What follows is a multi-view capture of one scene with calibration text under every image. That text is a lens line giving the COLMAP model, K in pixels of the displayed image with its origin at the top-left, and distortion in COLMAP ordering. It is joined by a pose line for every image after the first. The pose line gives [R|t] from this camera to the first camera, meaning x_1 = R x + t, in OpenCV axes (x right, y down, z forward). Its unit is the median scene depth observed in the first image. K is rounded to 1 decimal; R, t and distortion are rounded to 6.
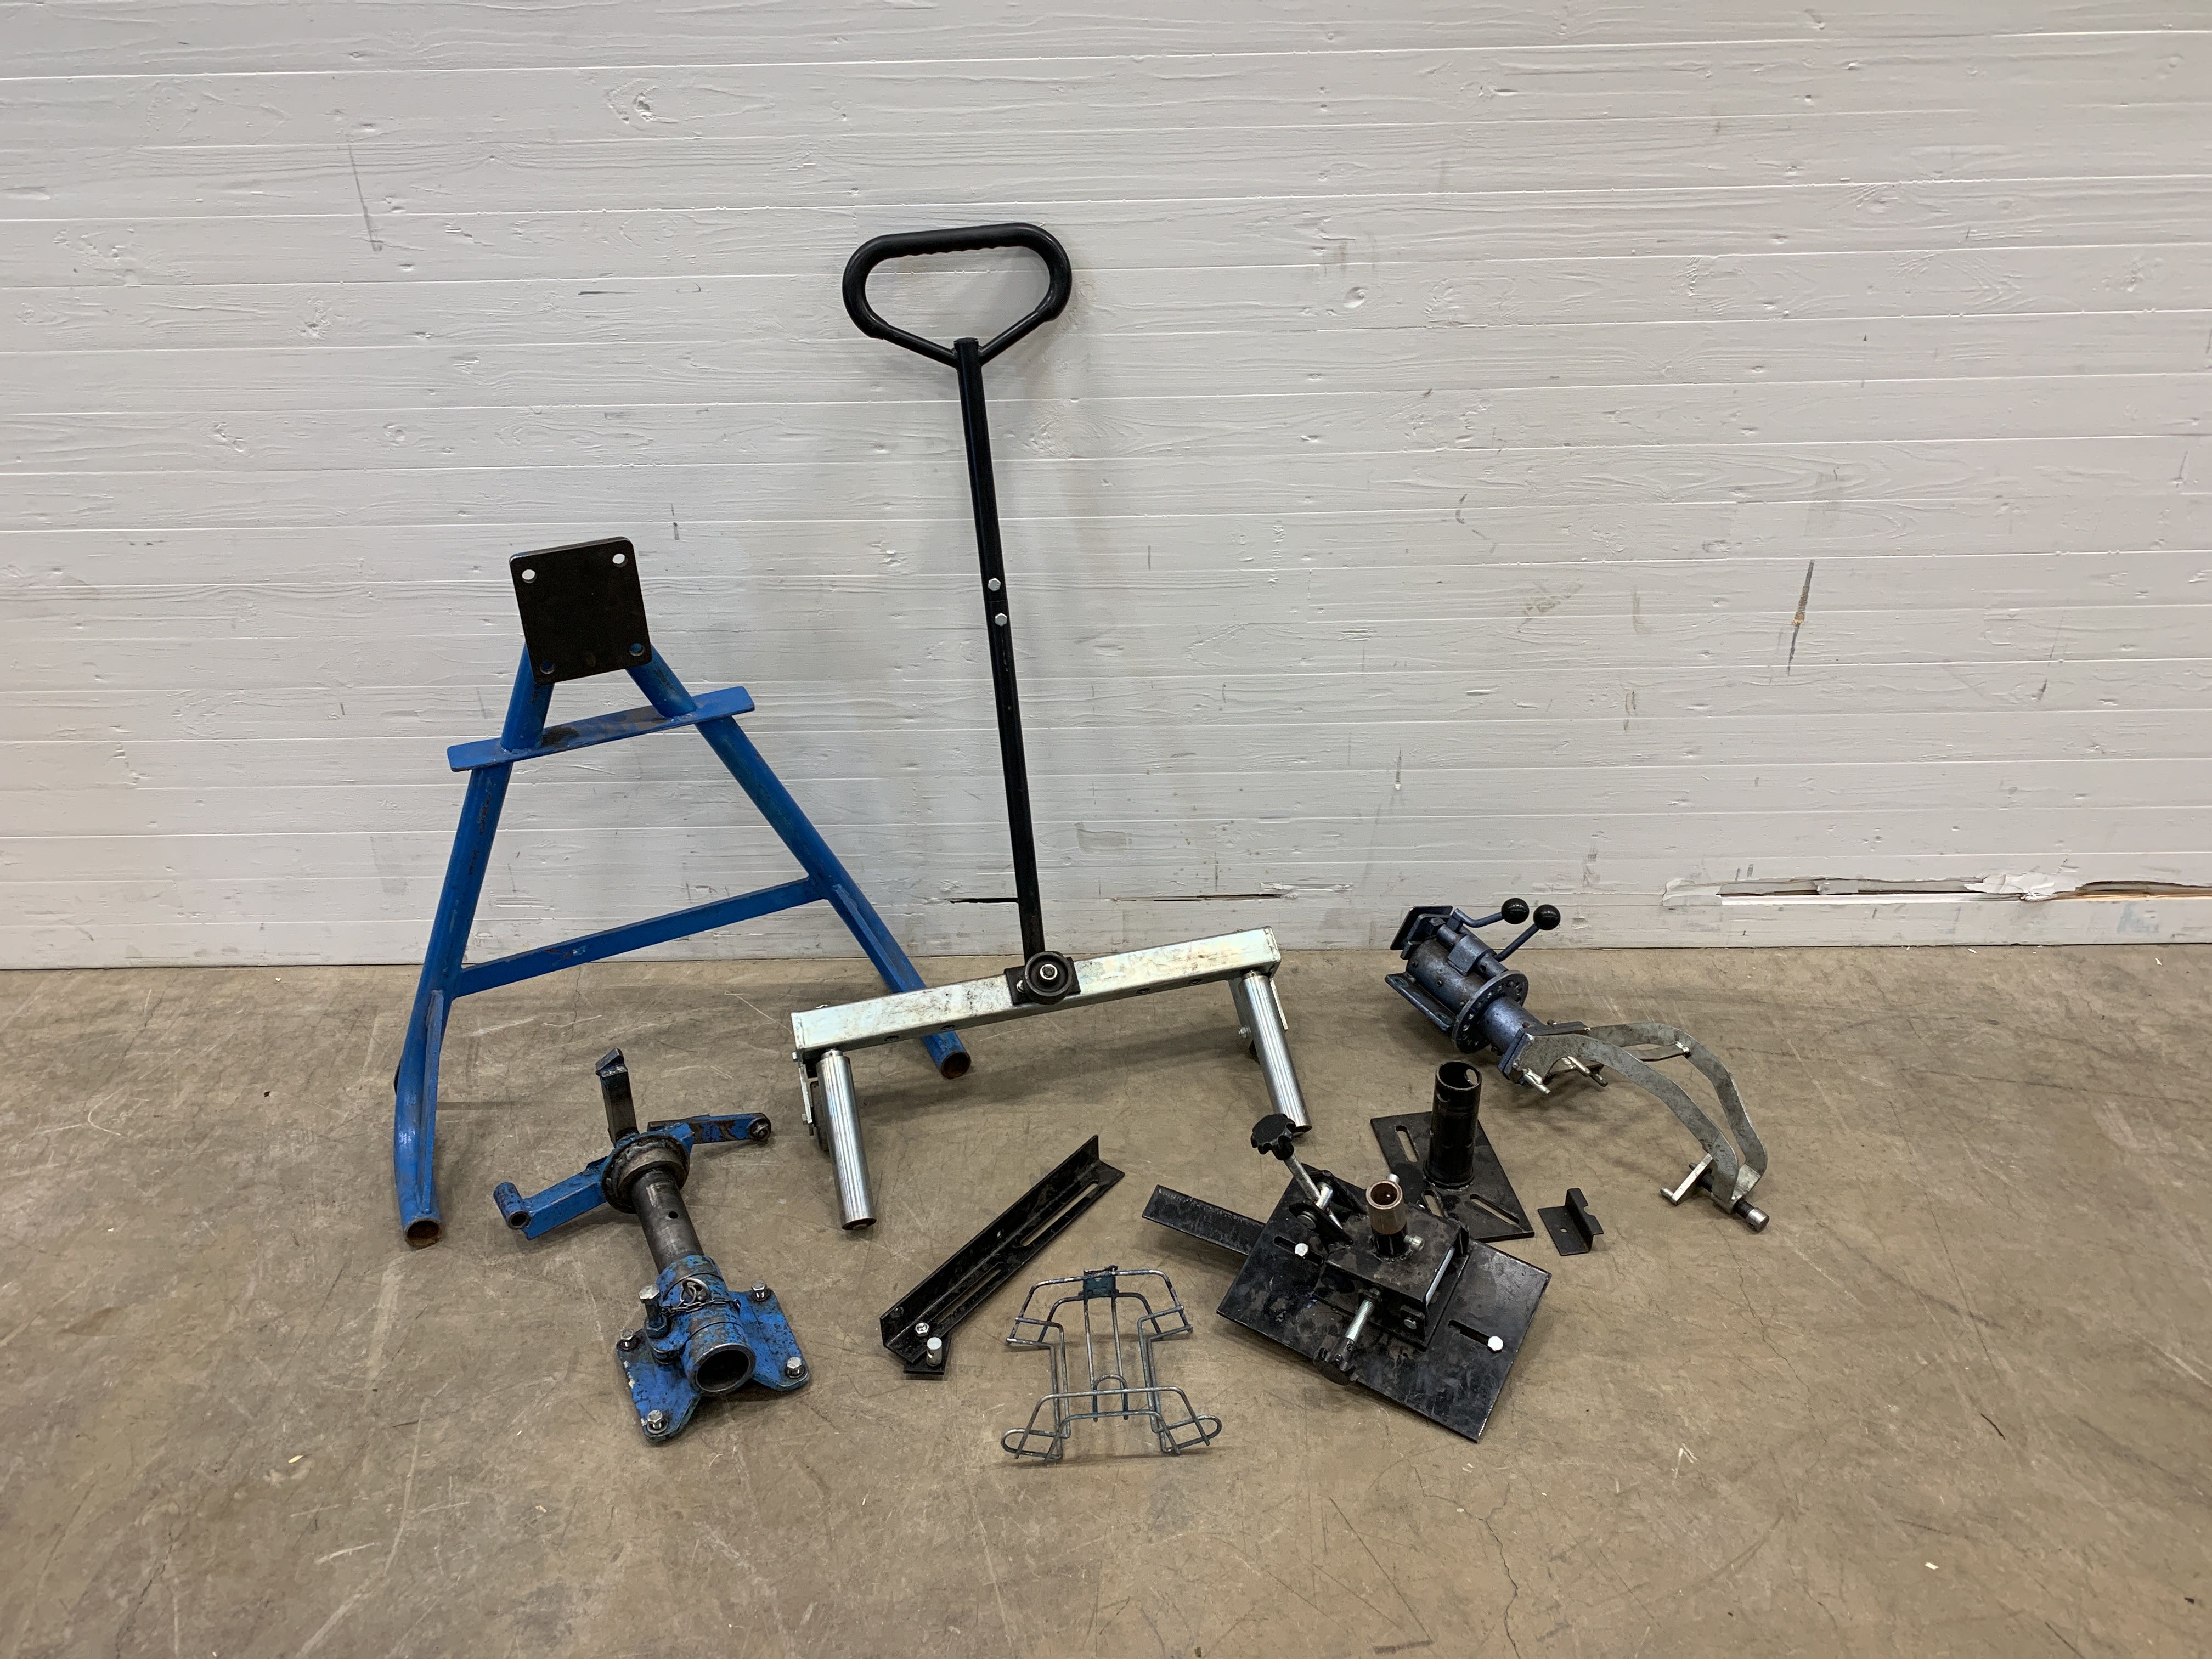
lens RADIAL K [[1655.7, 0, 1099.7], [0, 1655.7, 838.6], [0, 0, 1]] dist [0.028685, -0.040474]
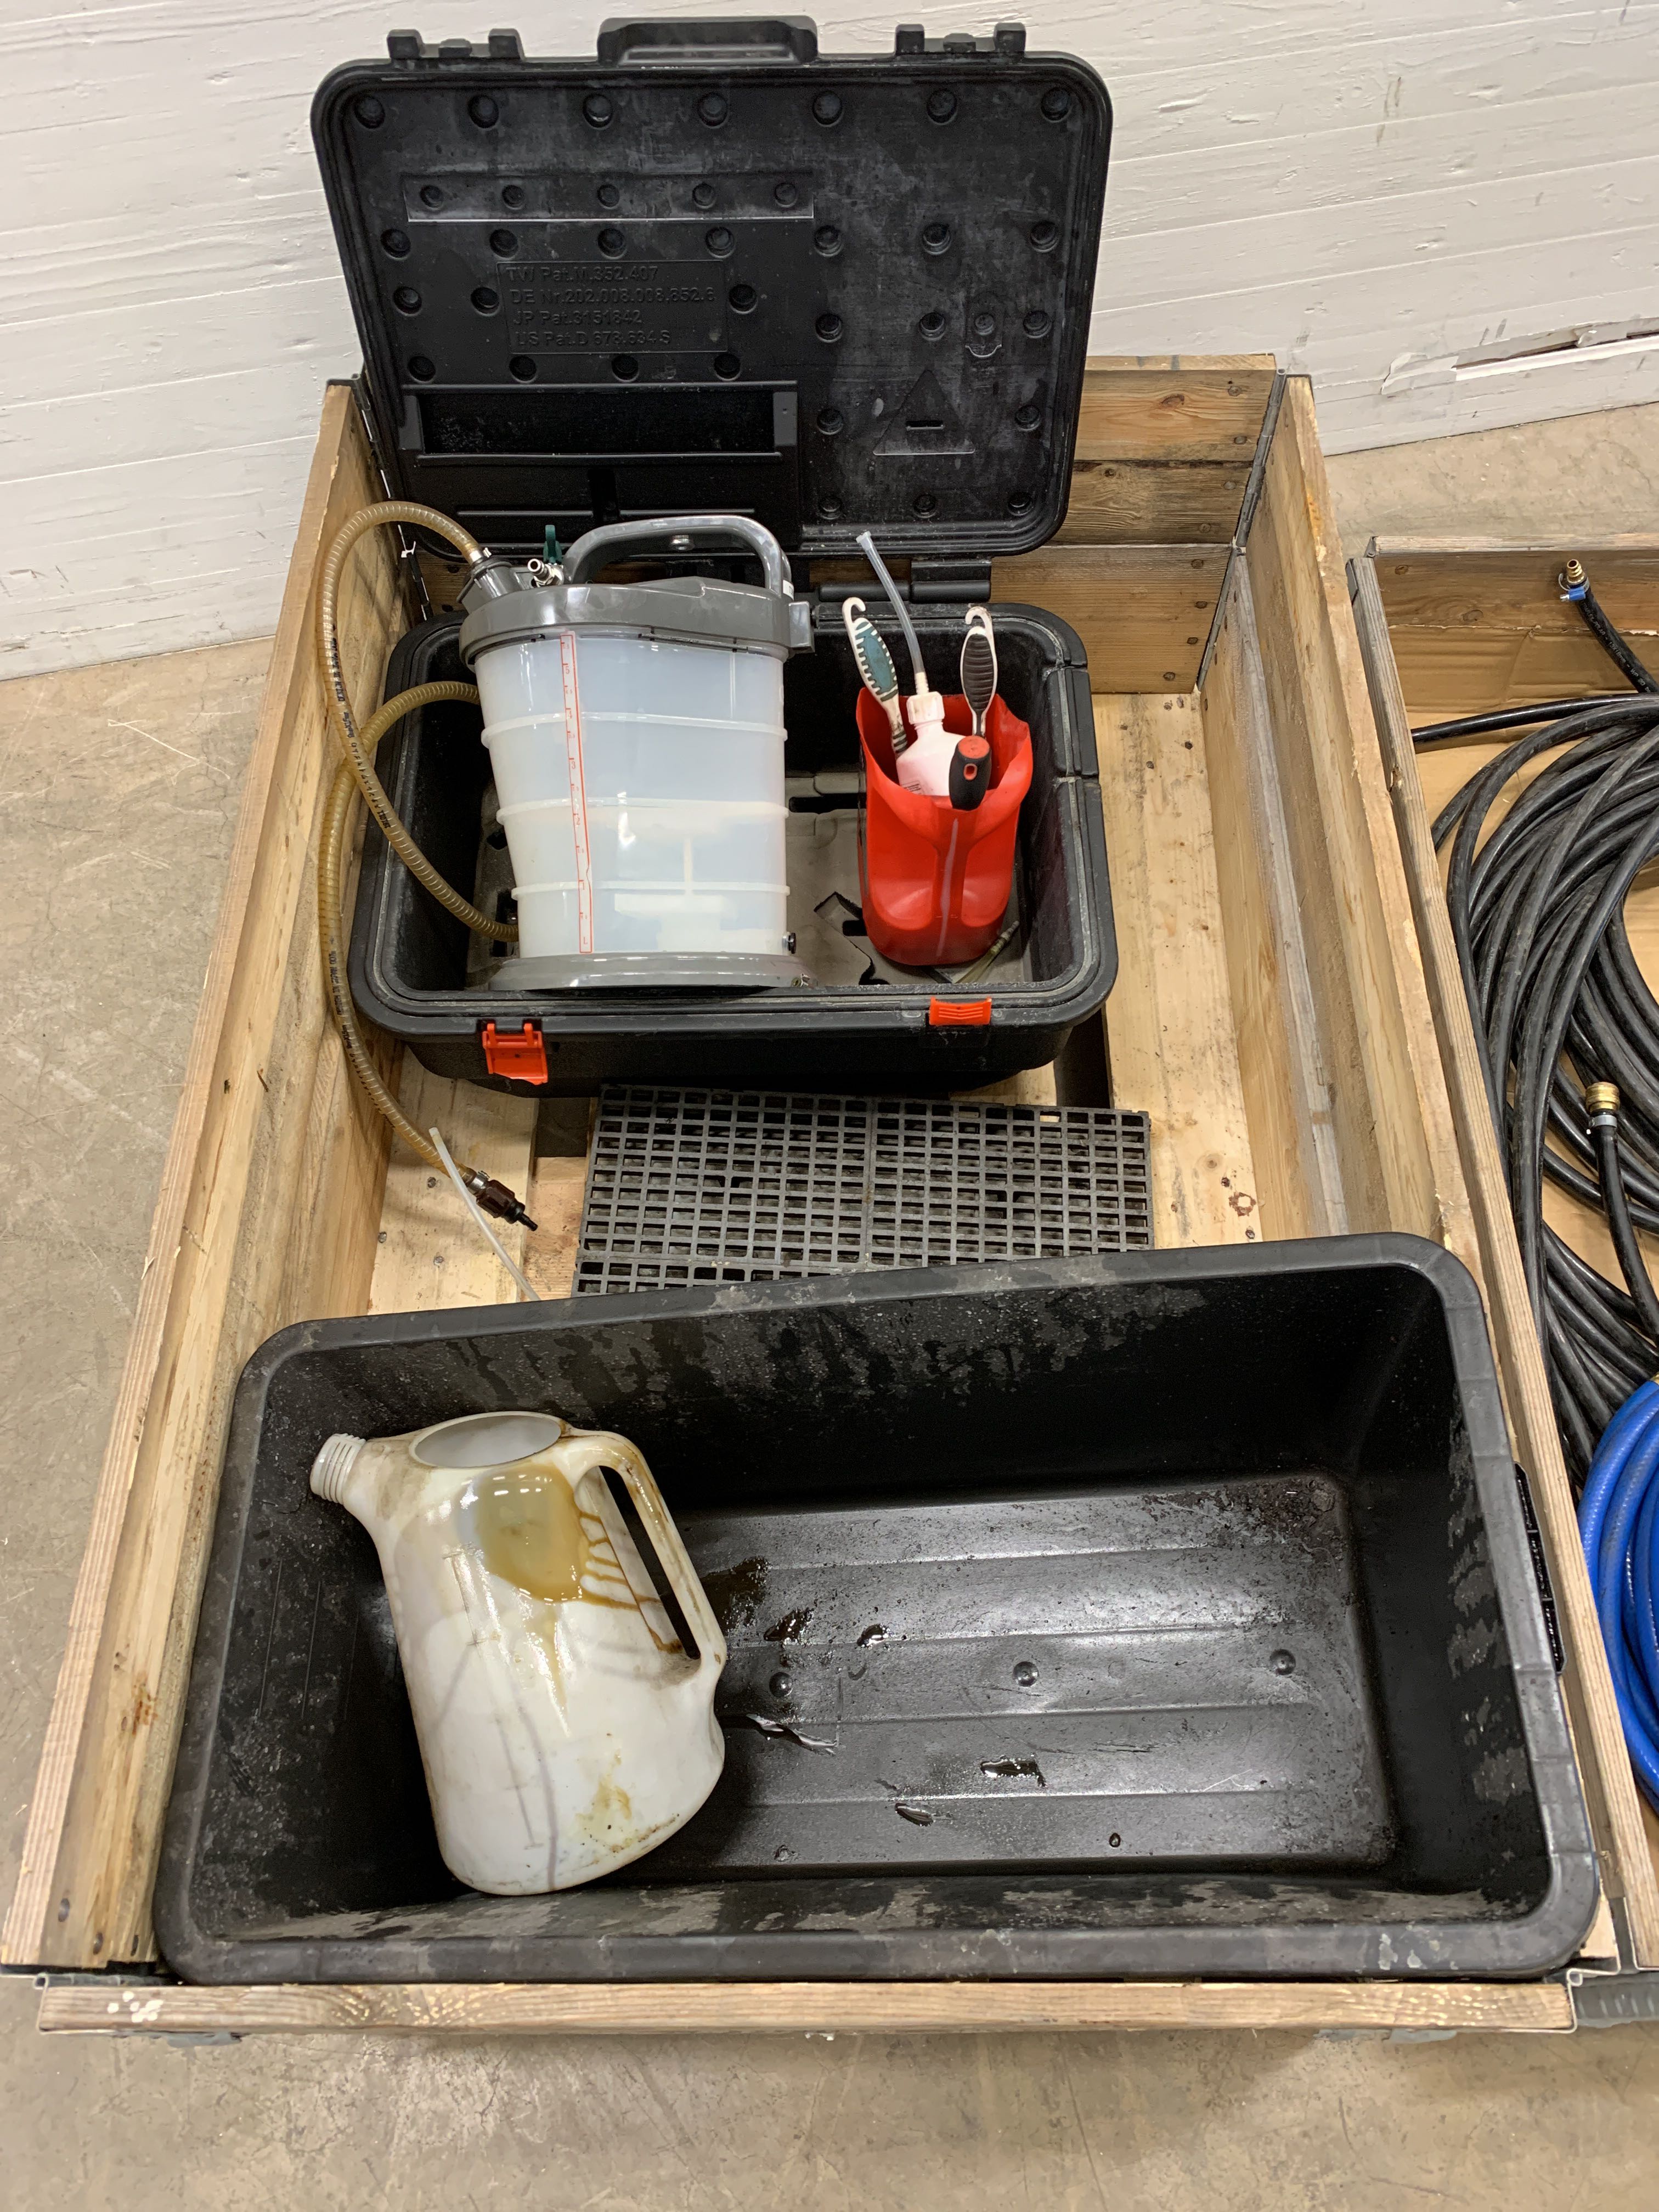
lens RADIAL K [[1655.7, 0, 820.5], [0, 1655.7, 1101.2], [0, 0, 1]] dist [0.028685, -0.040474]
pose [[0.970854, -0.198894, 0.133727, -0.070257], [0.100997, 0.845515, 0.524313, -0.118175], [-0.217351, -0.495525, 0.840960, 0.311054]]
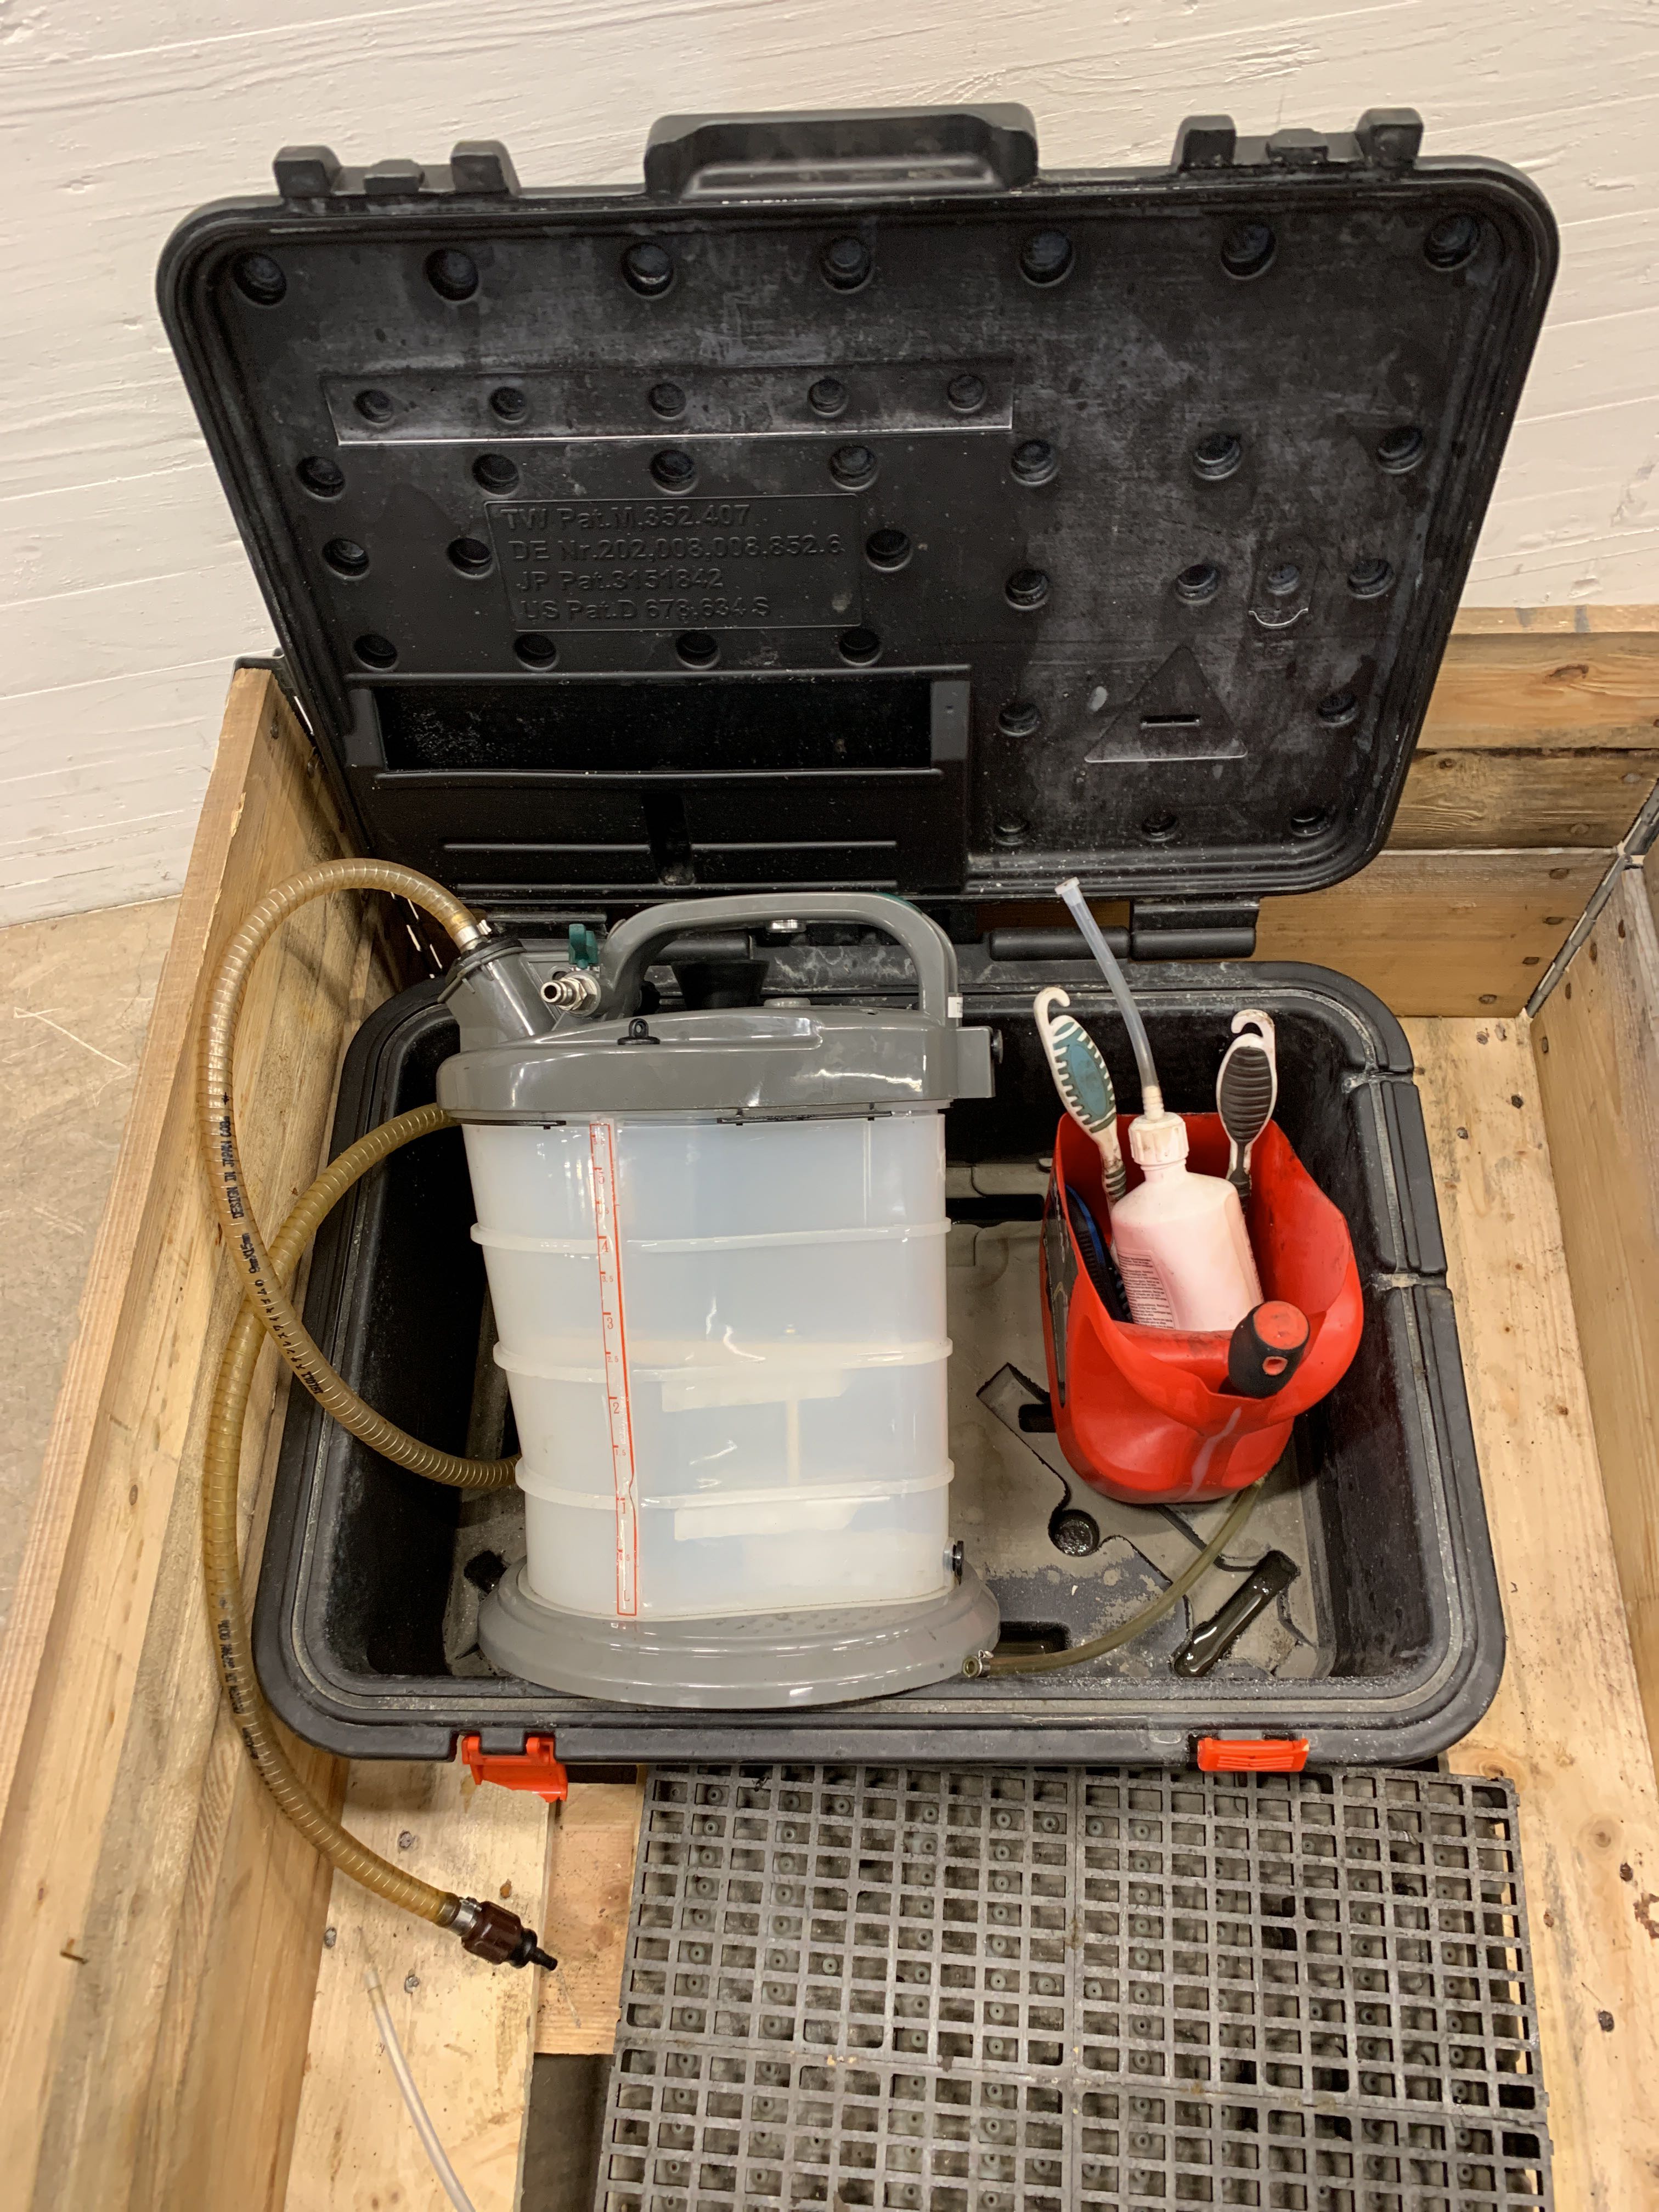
lens RADIAL K [[1655.7, 0, 822.3], [0, 1655.7, 1095.1], [0, 0, 1]] dist [0.028685, -0.040474]
pose [[0.976788, -0.197365, 0.083262, -0.032446], [0.124013, 0.837963, 0.531450, -0.143712], [-0.174660, -0.508788, 0.842988, 0.567186]]
